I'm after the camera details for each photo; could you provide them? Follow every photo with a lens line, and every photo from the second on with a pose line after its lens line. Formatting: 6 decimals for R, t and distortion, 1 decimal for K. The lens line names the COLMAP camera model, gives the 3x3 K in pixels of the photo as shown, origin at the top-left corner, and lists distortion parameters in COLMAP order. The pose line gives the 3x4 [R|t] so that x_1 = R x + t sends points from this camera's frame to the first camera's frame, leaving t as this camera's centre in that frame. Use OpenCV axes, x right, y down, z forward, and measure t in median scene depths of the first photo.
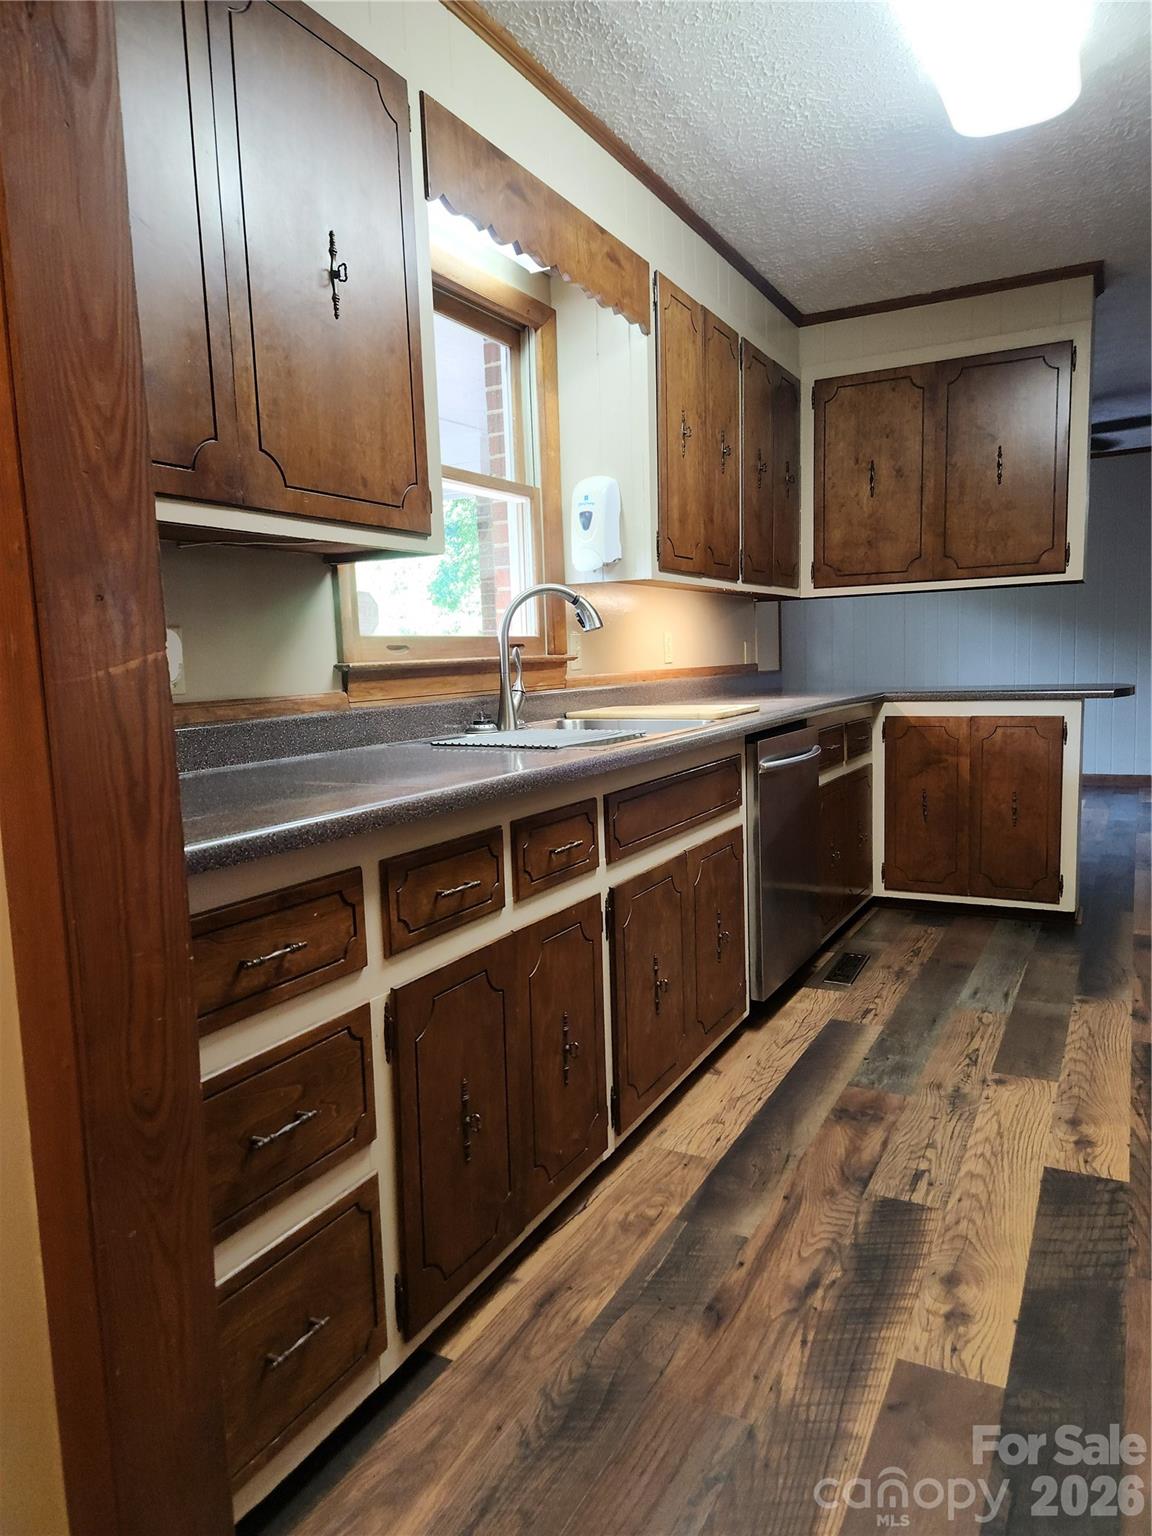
lens RADIAL K [[1135.9, 0, 527.1], [0, 1135.9, 769.1], [0, 0, 1]] dist [0.073734, -0.082988]
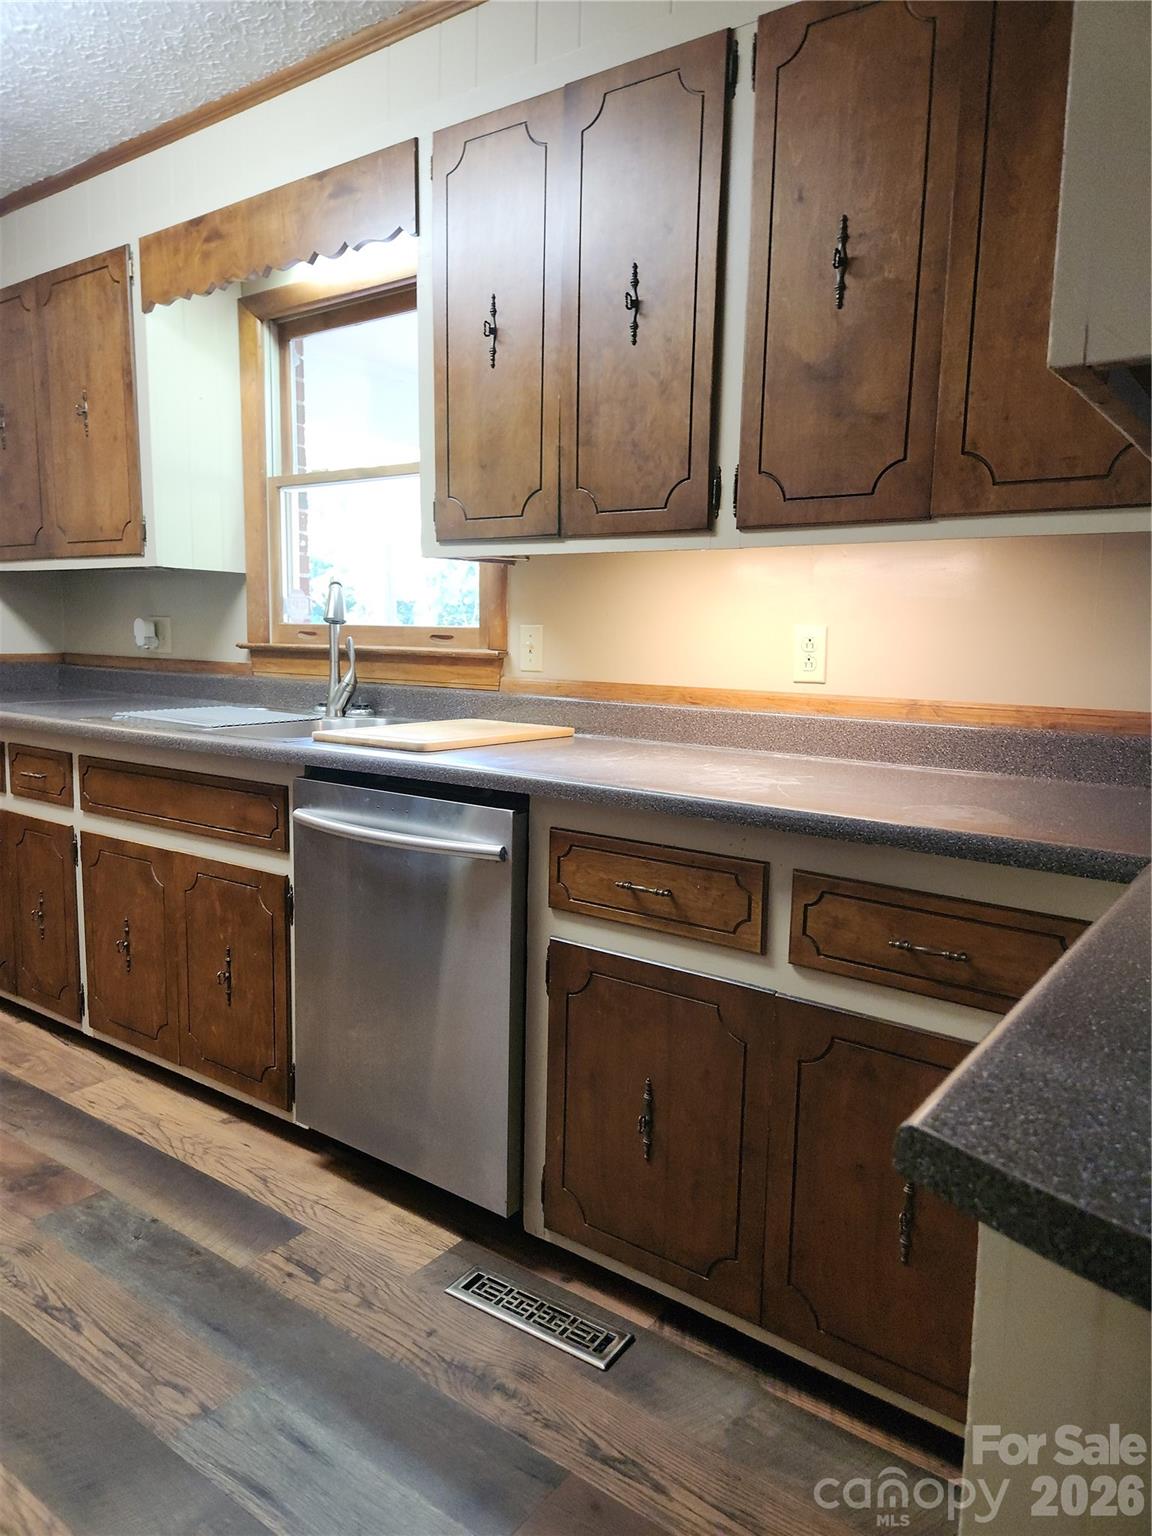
lens RADIAL K [[1019.1, 0, 560.9], [0, 1019.1, 746.0], [0, 0, 1]] dist [0.078092, -0.076896]
pose [[-0.154718, 0.142654, -0.977605, 0.857516], [-0.109667, 0.980925, 0.160495, -0.177152], [0.981853, 0.132042, -0.136123, 1.304163]]
